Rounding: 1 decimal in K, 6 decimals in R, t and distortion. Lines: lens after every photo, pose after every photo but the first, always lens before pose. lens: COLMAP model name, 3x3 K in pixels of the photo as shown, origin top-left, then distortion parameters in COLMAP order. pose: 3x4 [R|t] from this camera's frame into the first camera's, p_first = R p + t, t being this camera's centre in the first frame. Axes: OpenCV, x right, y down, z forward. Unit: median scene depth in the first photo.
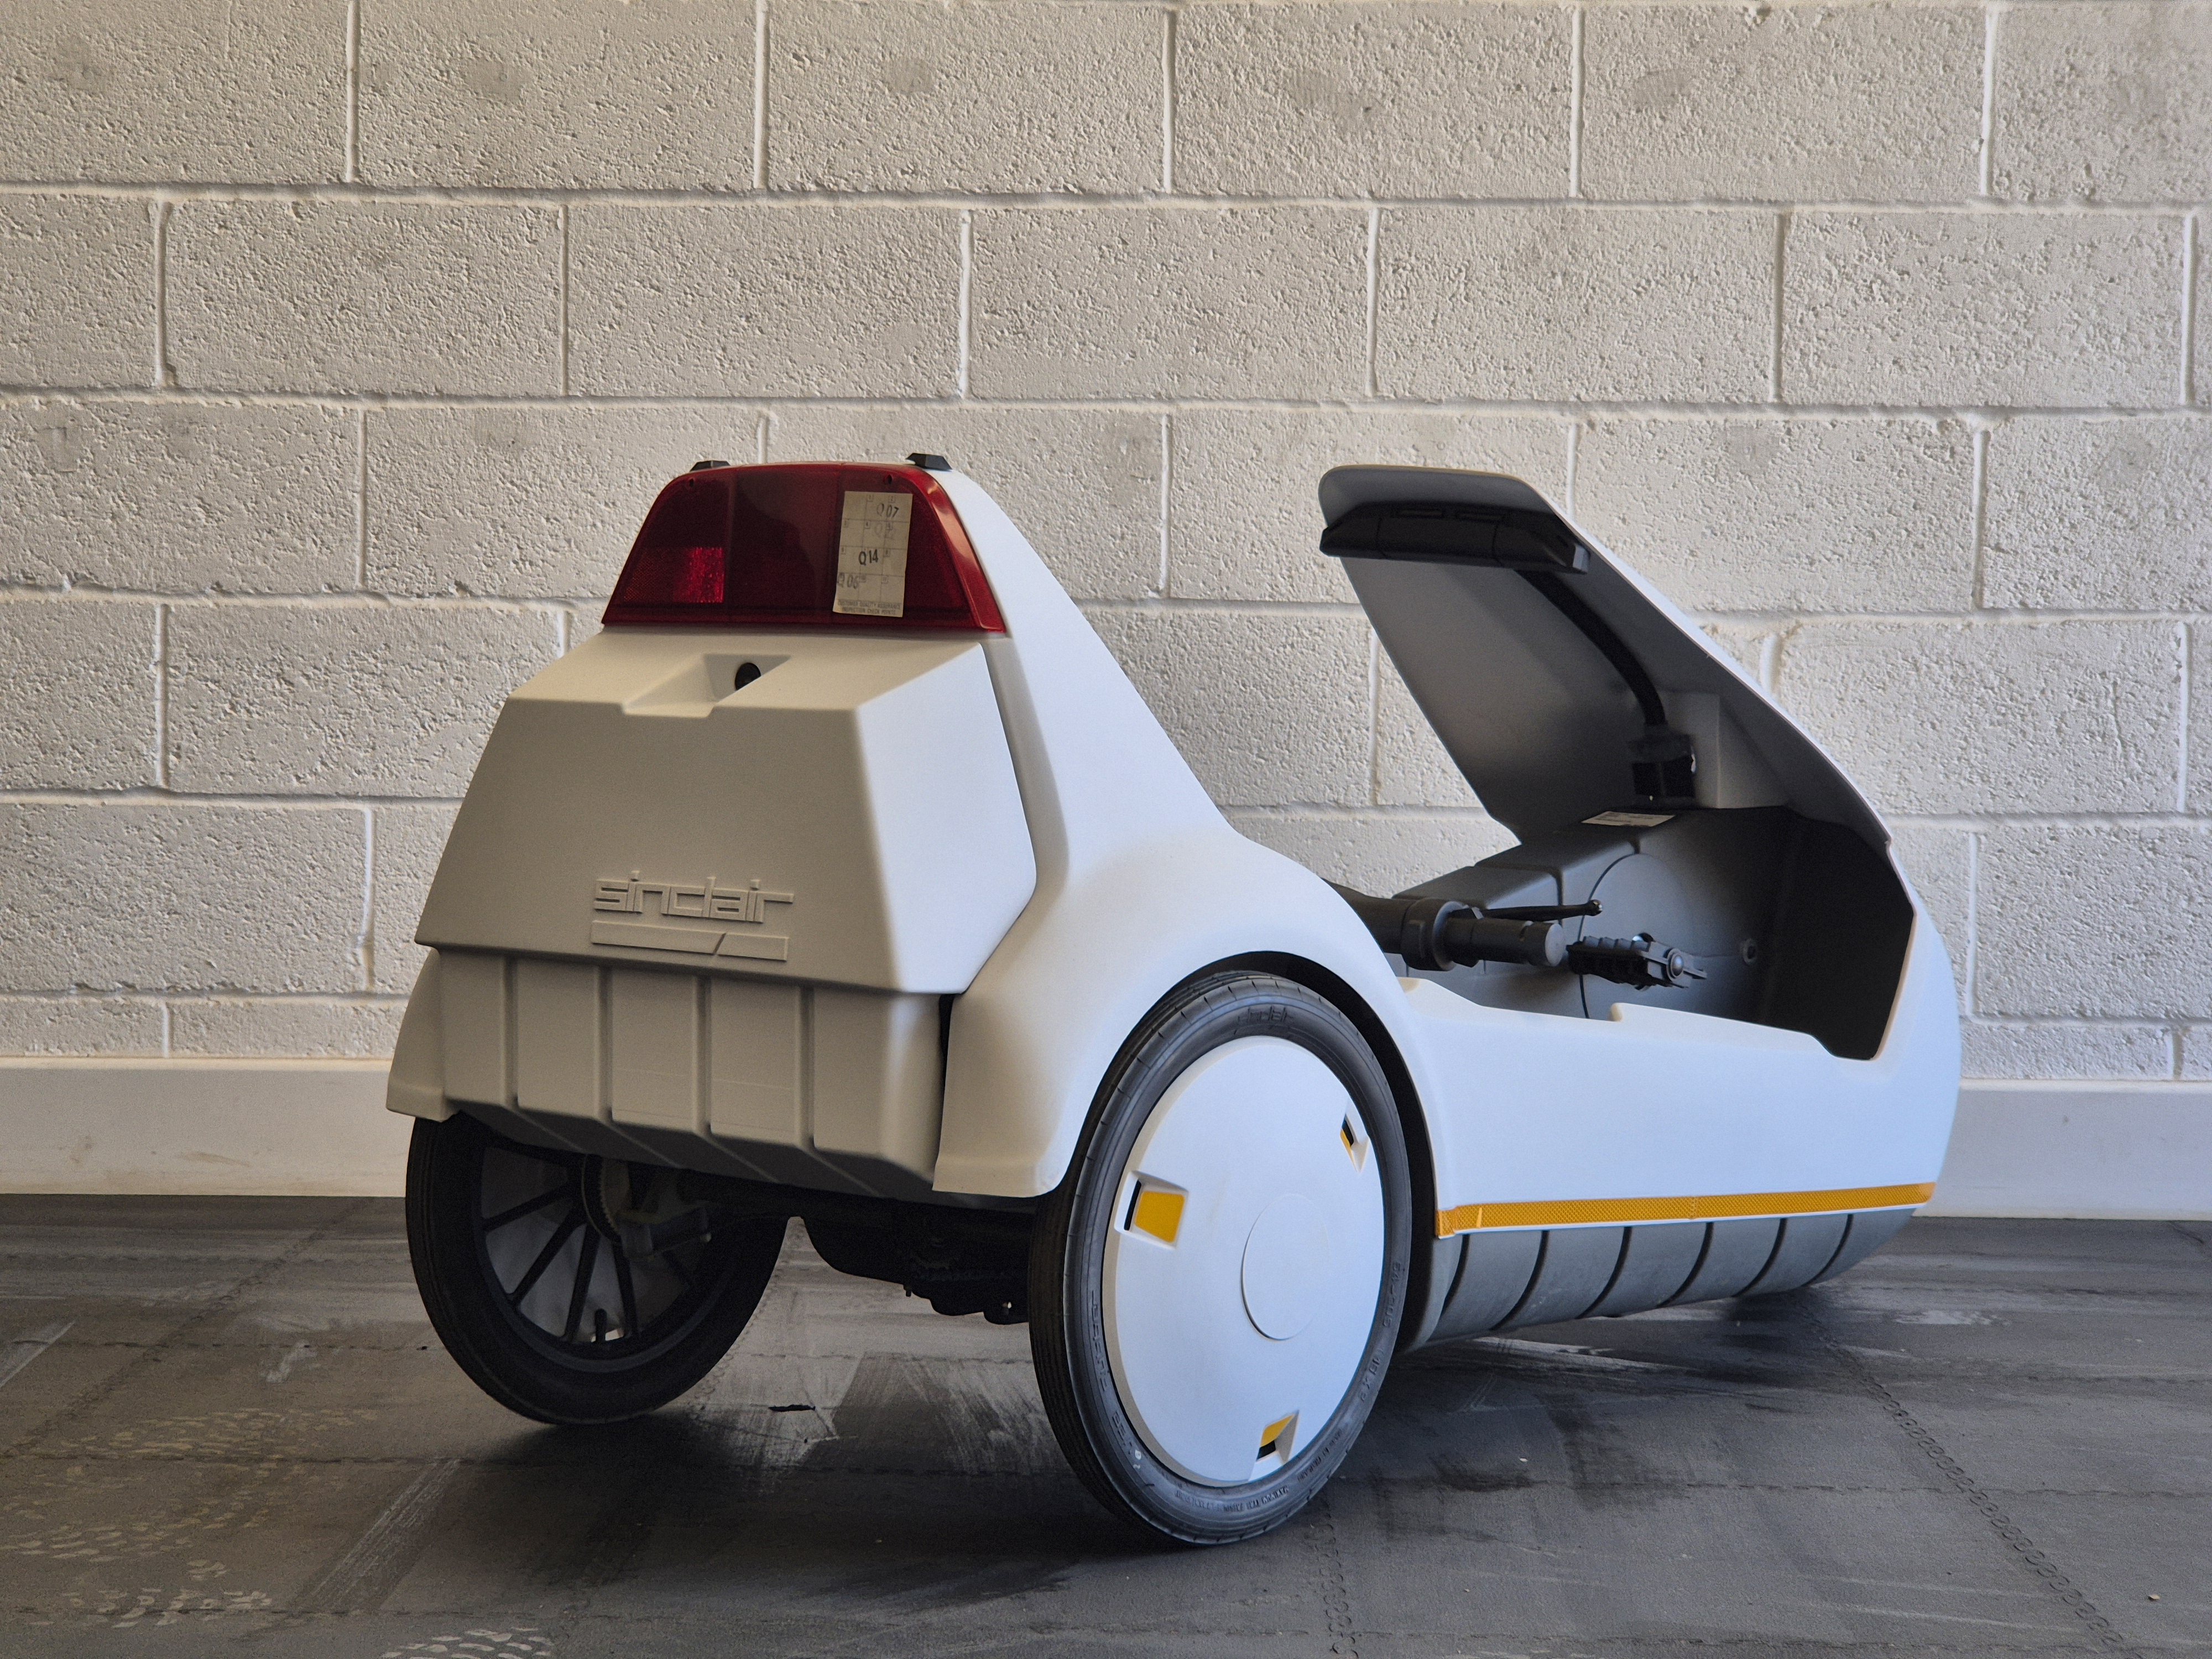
lens RADIAL K [[4203.7, 0, 1111.8], [0, 4203.7, 863.3], [0, 0, 1]] dist [0.064585, 0.000000]
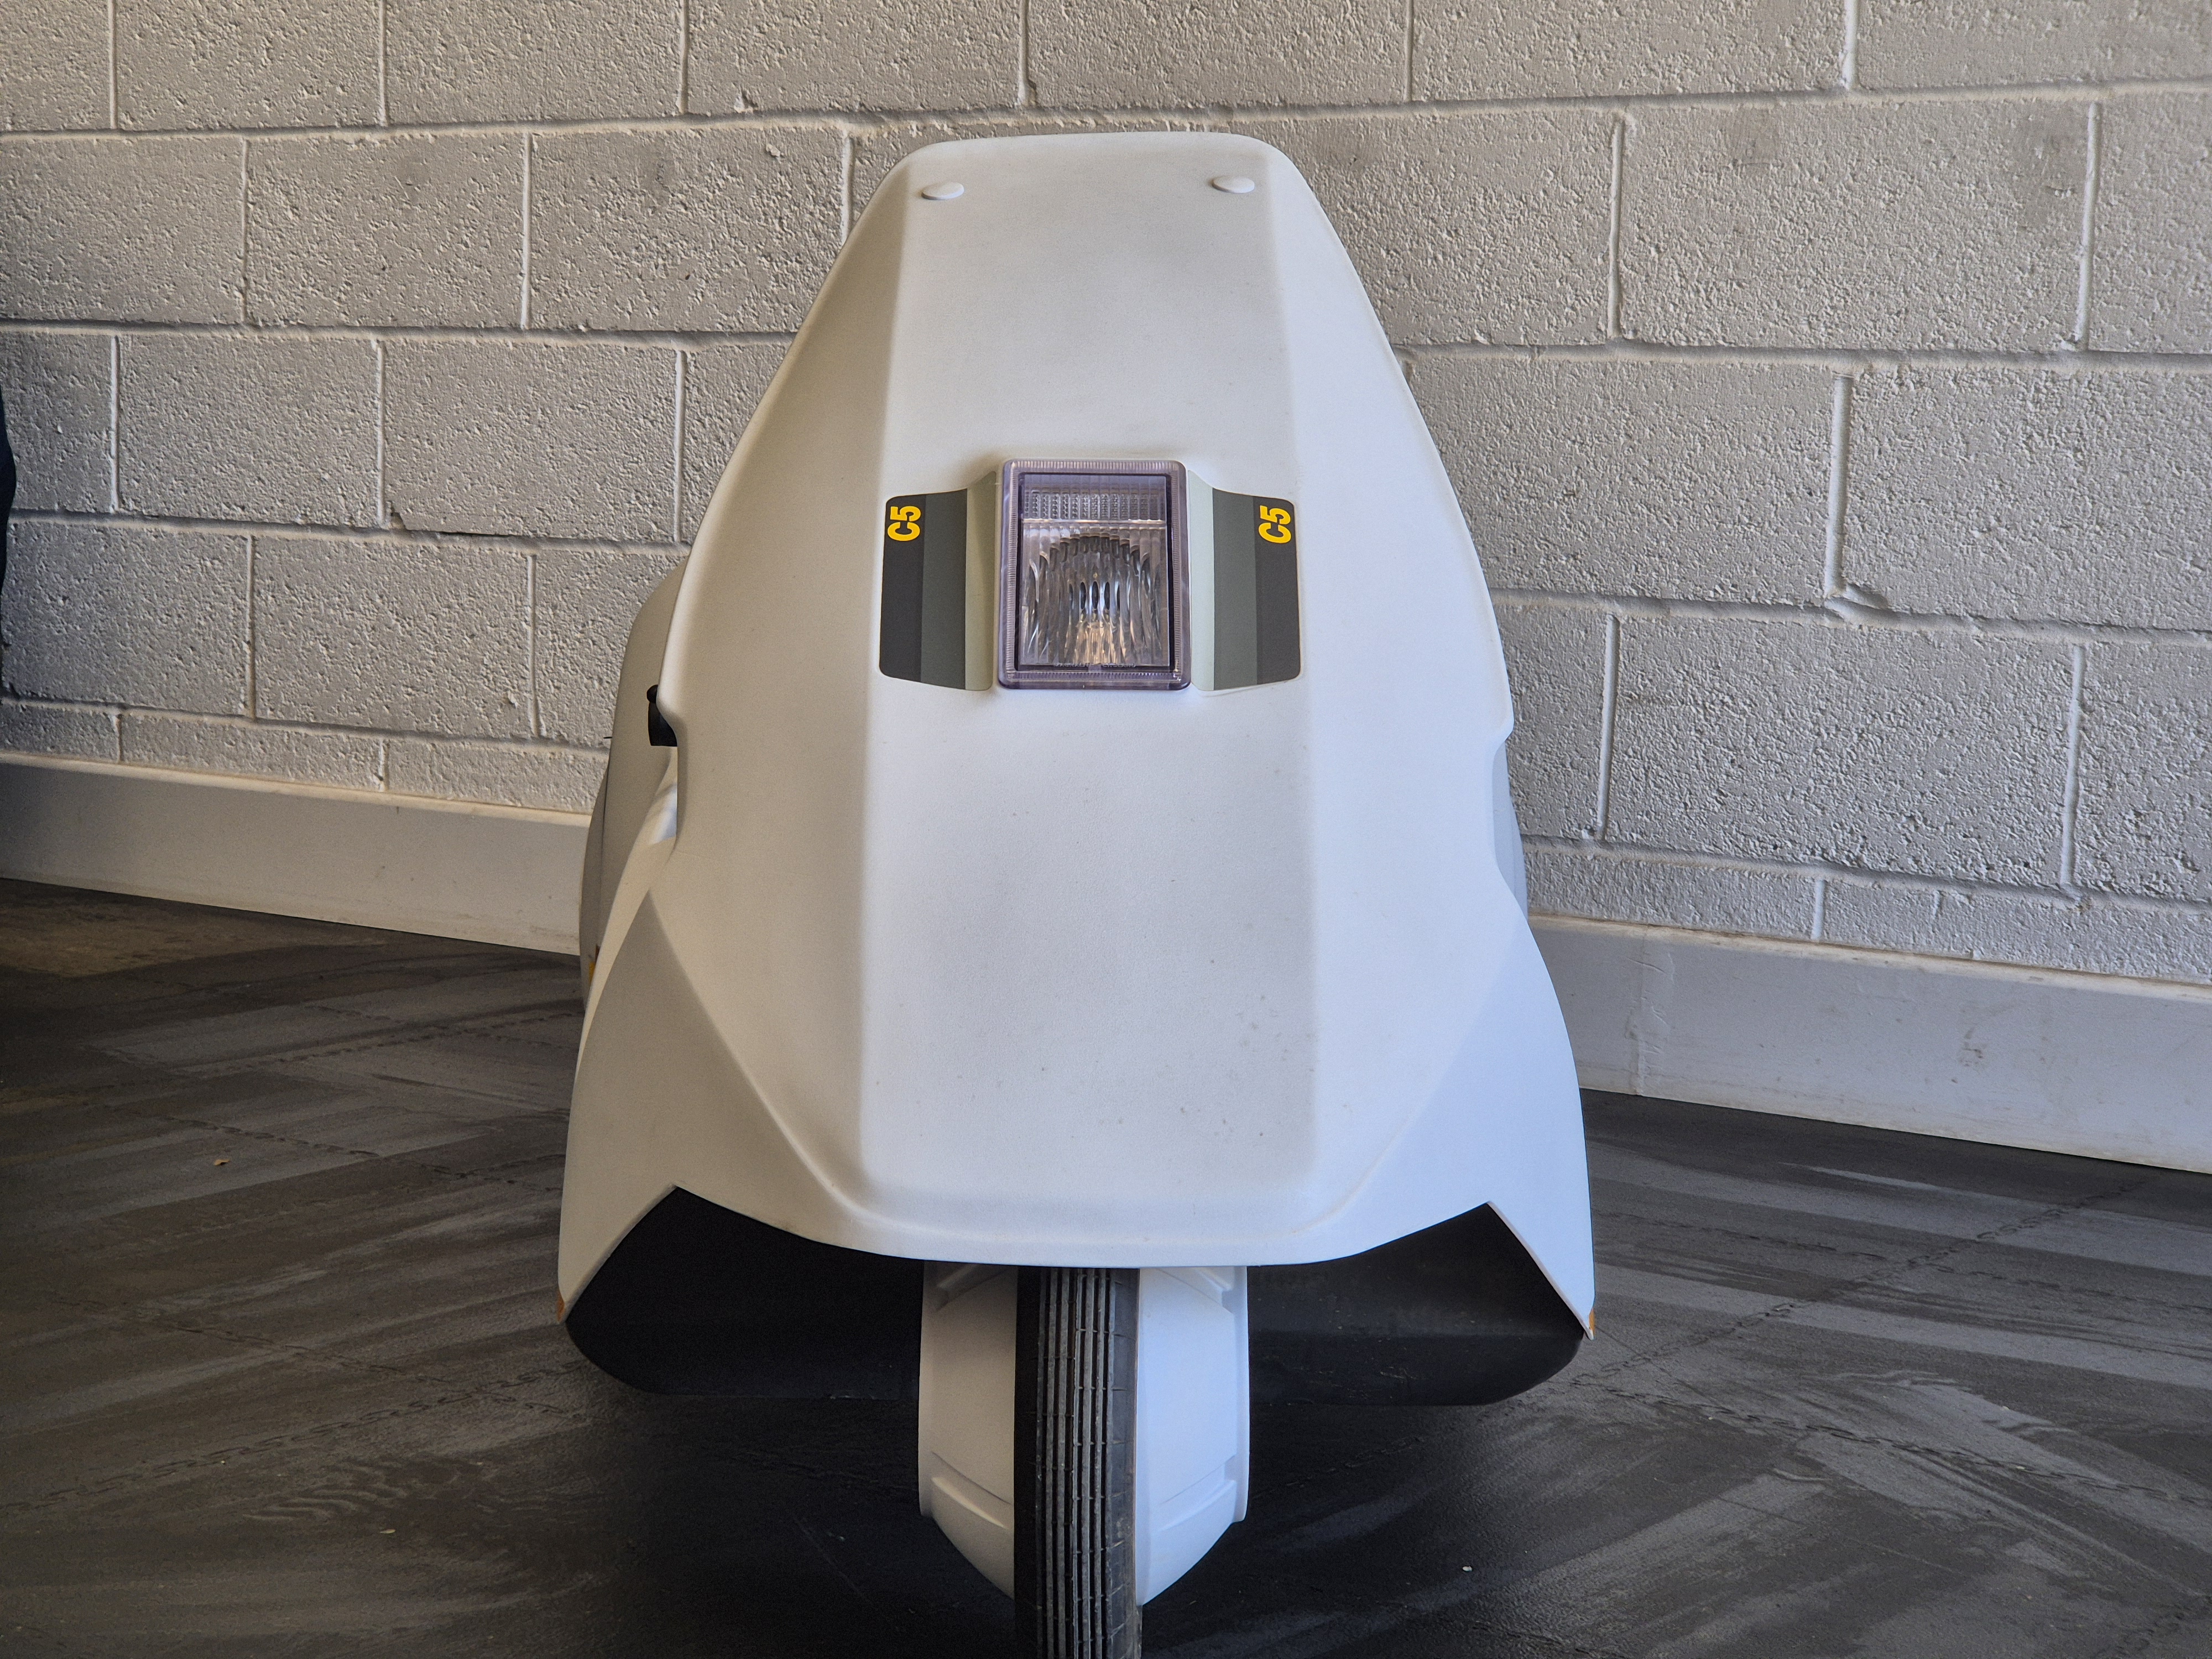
lens RADIAL K [[4203.7, 0, 1089.2], [0, 4203.7, 830.0], [0, 0, 1]] dist [0.064585, 0.000000]
pose [[0.815301, 0.070199, -0.574767, 0.308723], [-0.045602, 0.997325, 0.057122, -0.012006], [0.577240, -0.020361, 0.816321, 0.279947]]
